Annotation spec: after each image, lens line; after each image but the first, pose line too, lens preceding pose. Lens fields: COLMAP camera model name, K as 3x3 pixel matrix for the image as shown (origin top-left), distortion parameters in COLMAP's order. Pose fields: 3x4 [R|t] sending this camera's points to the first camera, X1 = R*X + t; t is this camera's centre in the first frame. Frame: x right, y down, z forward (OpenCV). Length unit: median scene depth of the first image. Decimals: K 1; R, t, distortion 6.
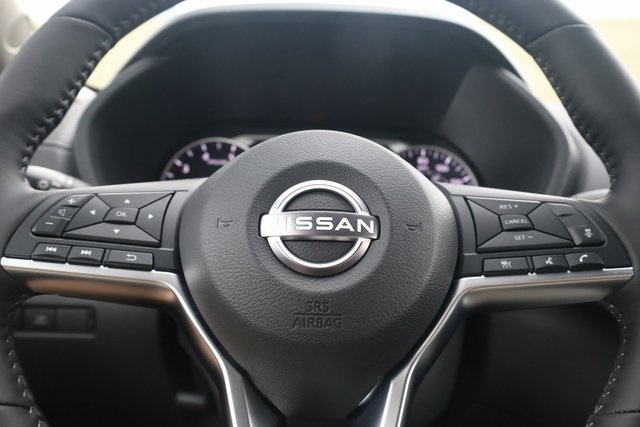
lens RADIAL K [[600.0, 0, 320.2], [0, 600.0, 213.2], [0, 0, 1]] dist [0.000517, 0.000000]
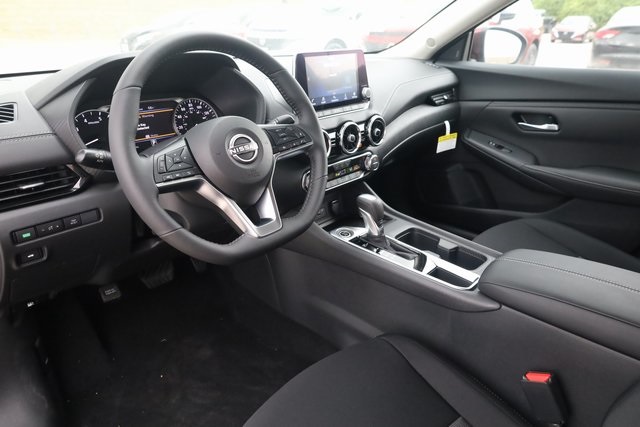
lens RADIAL K [[468.0, 0, 320.4], [0, 468.0, 214.5], [0, 0, 1]] dist [0.001867, 0.000504]
pose [[0.674456, -0.312009, 0.669149, -0.769711], [0.115338, 0.939717, 0.321916, -0.207557], [-0.729251, -0.139940, 0.669784, -0.527563]]
